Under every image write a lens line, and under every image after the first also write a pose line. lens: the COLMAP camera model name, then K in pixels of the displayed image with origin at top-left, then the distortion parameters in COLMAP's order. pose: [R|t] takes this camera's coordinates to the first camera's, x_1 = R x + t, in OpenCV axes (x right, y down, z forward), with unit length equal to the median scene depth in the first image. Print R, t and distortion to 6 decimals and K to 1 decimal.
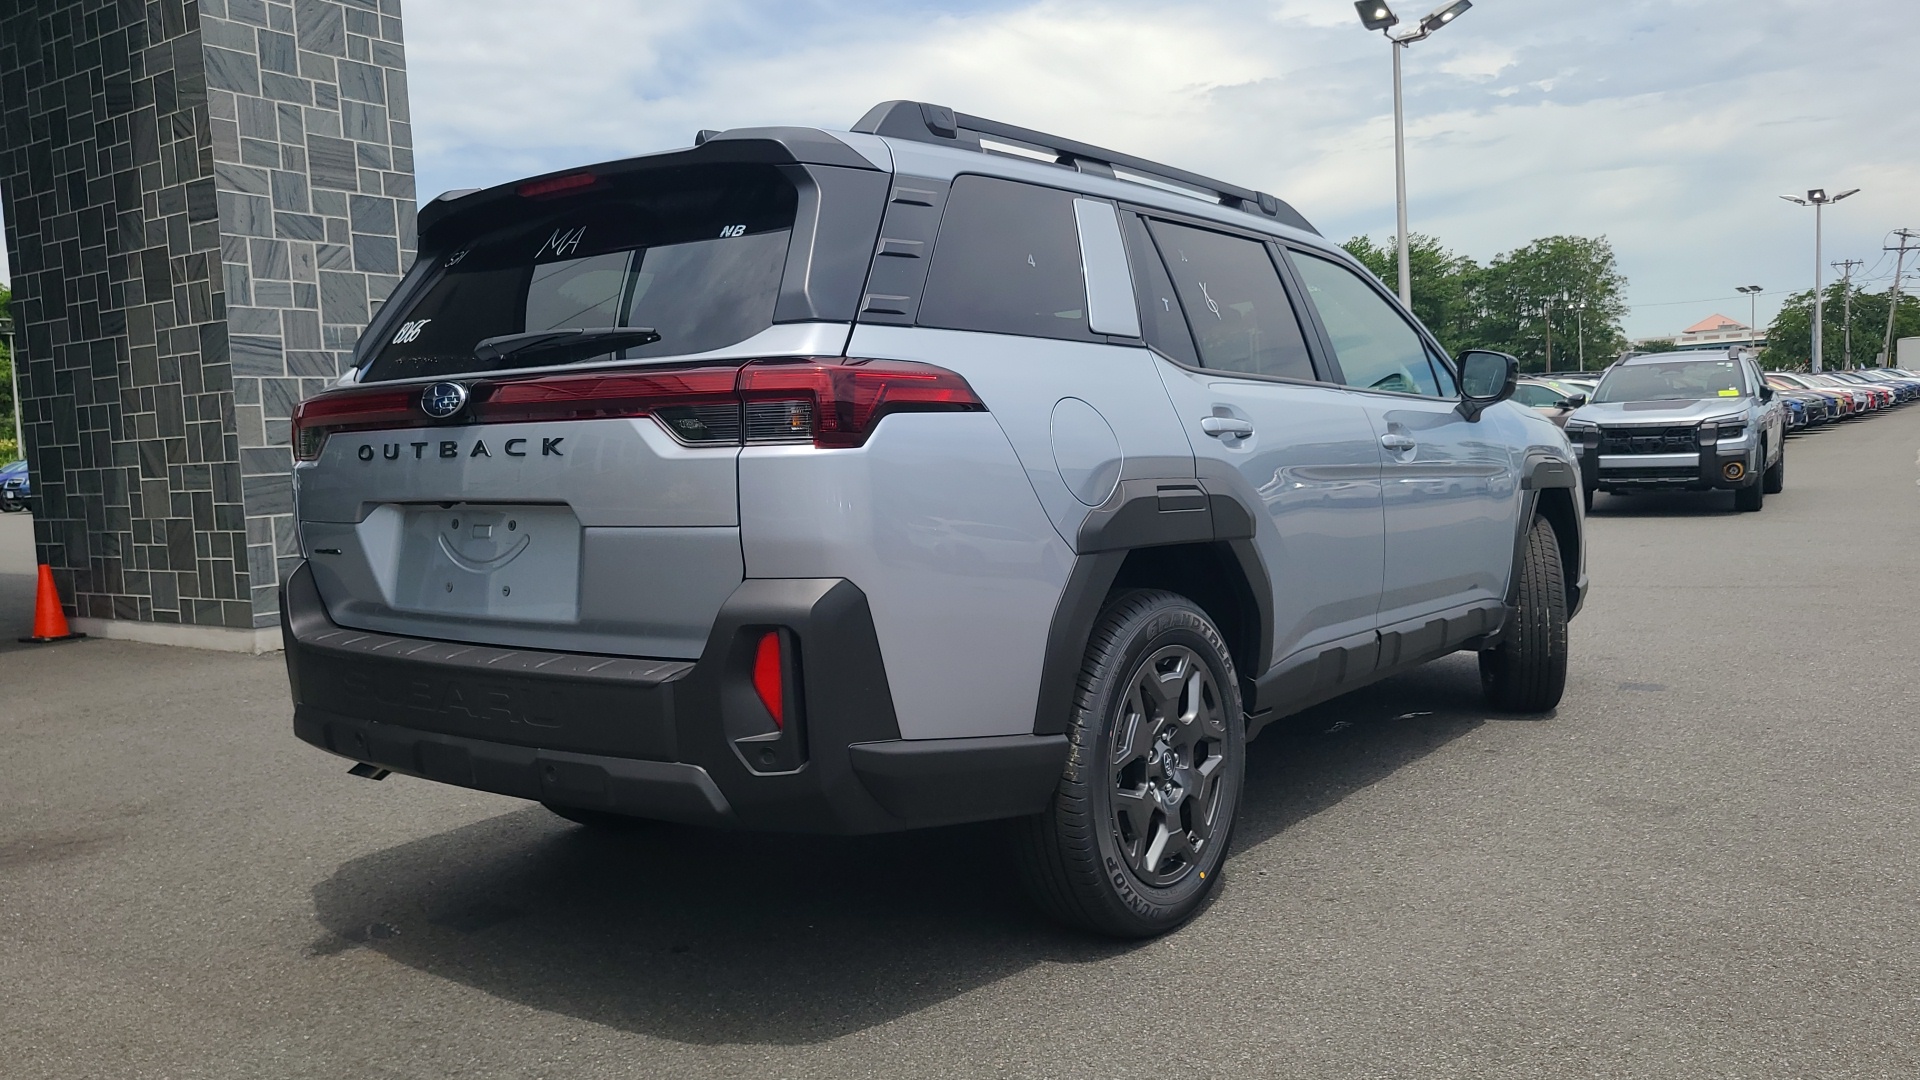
lens RADIAL K [[1433.9, 0, 950.7], [0, 1433.9, 570.1], [0, 0, 1]] dist [0.044076, -0.020567]
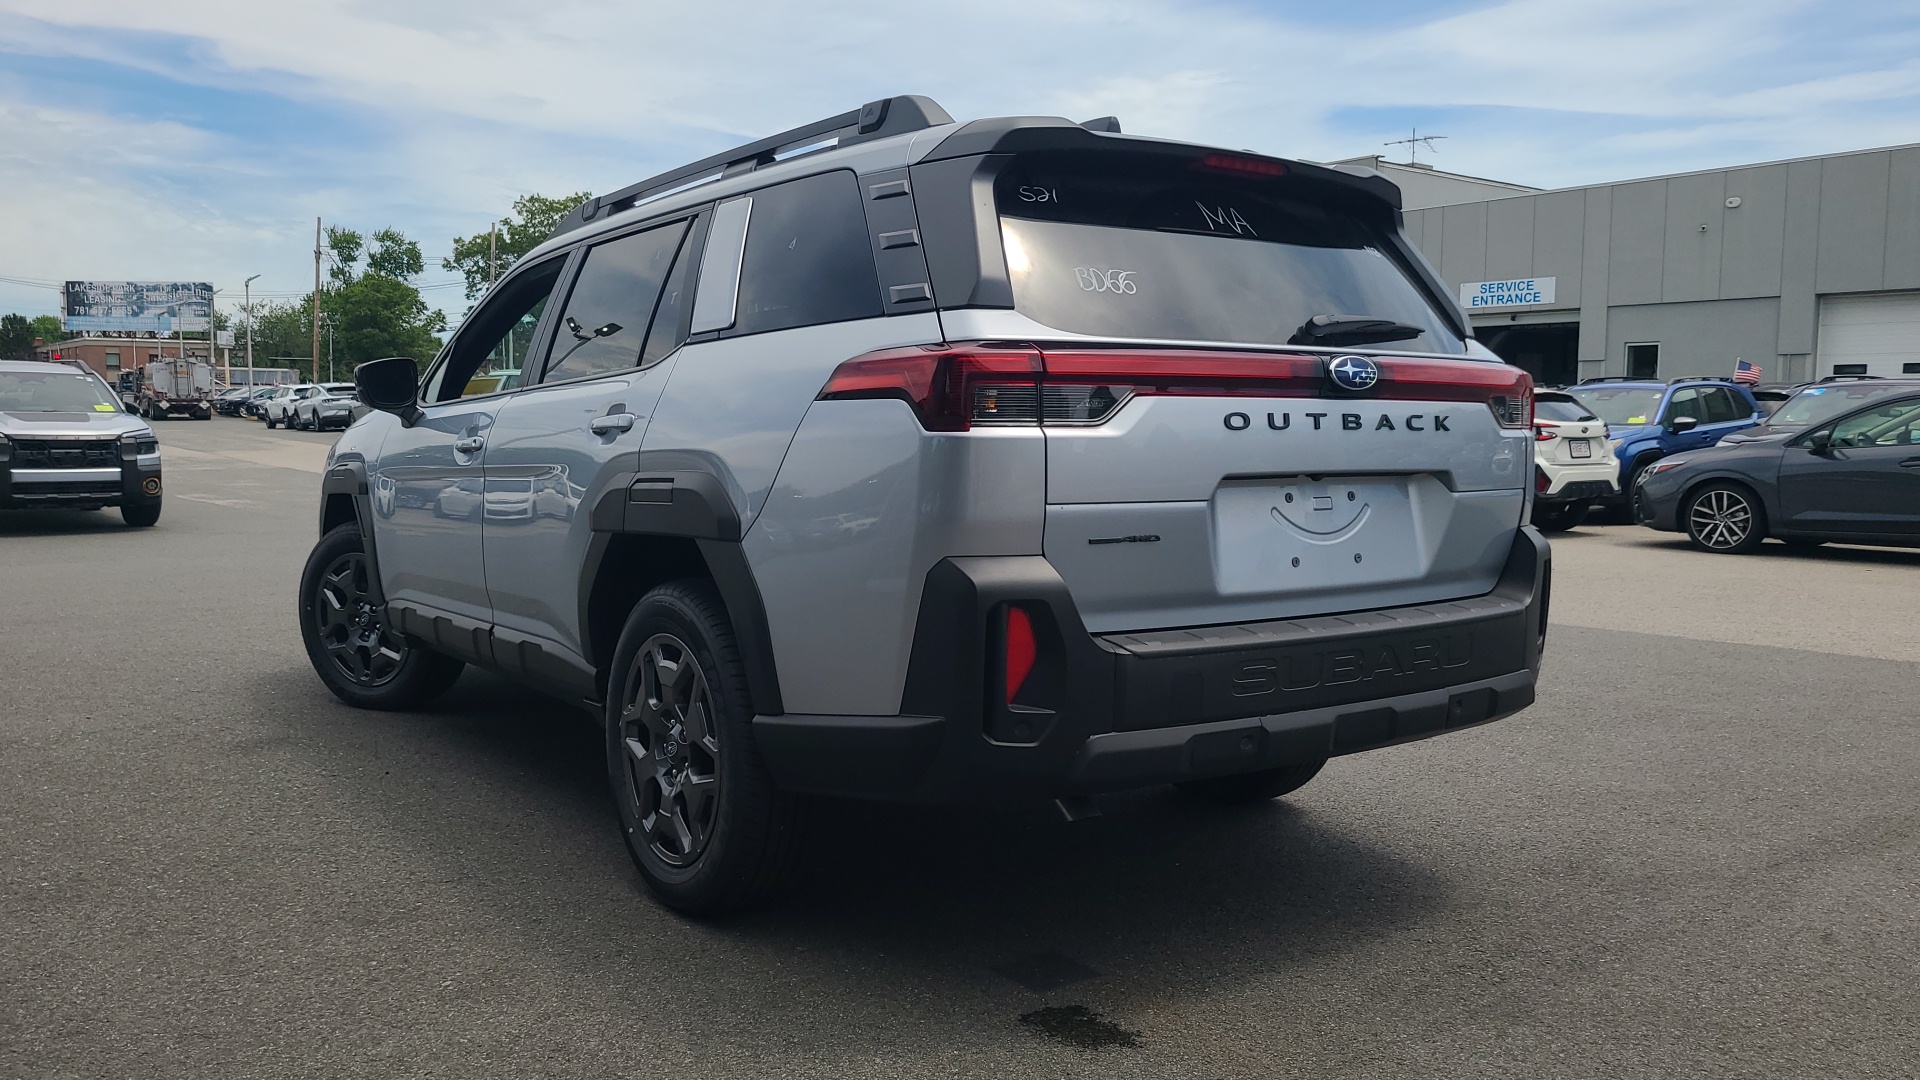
lens RADIAL K [[1433.9, 0, 933.8], [0, 1433.9, 570.1], [0, 0, 1]] dist [0.044076, -0.020567]
pose [[0.294566, -0.054366, 0.954083, -0.476374], [0.071123, 0.996859, 0.034845, -0.012041], [-0.952981, 0.057593, 0.297507, 0.332409]]
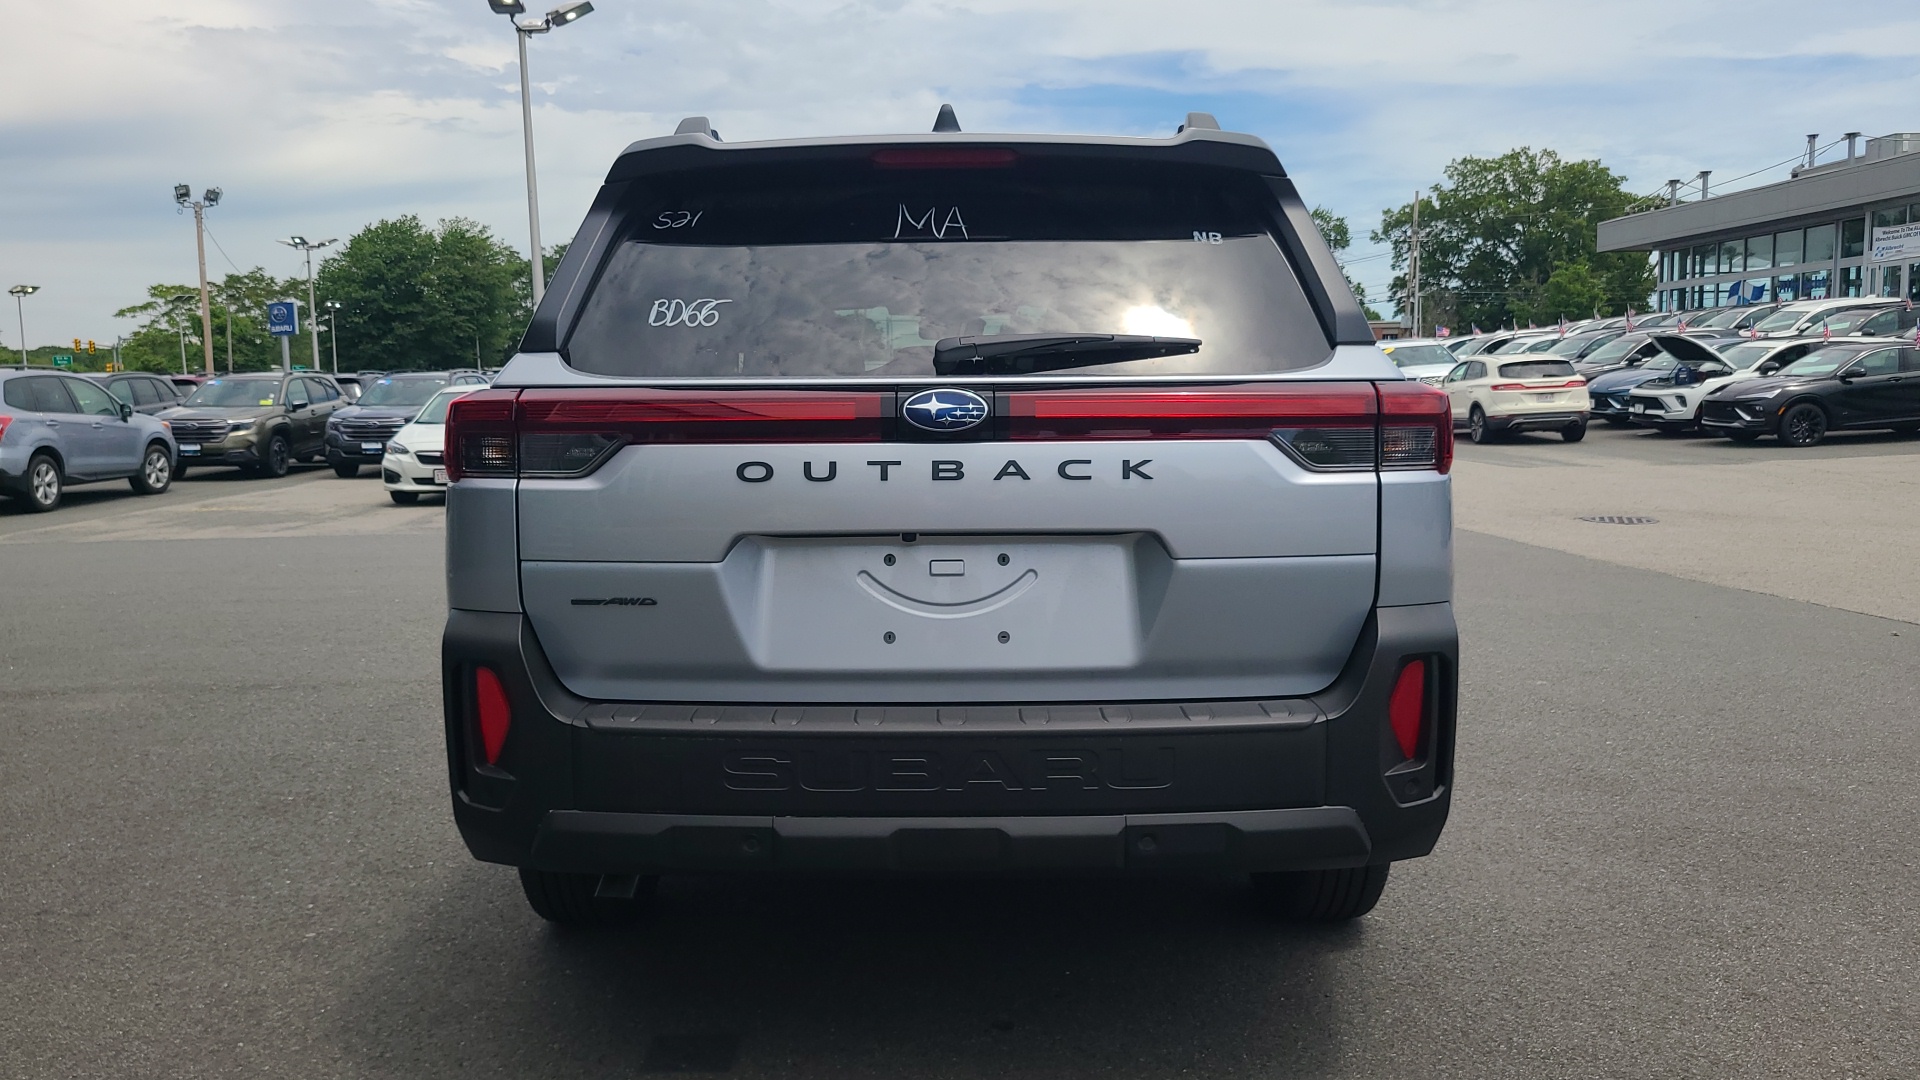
lens RADIAL K [[1433.9, 0, 945.3], [0, 1433.9, 555.9], [0, 0, 1]] dist [0.044076, -0.020567]
pose [[0.797878, -0.035179, 0.601791, -0.285155], [0.035044, 0.999314, 0.011954, -0.015065], [-0.601799, 0.011552, 0.798564, 0.116925]]
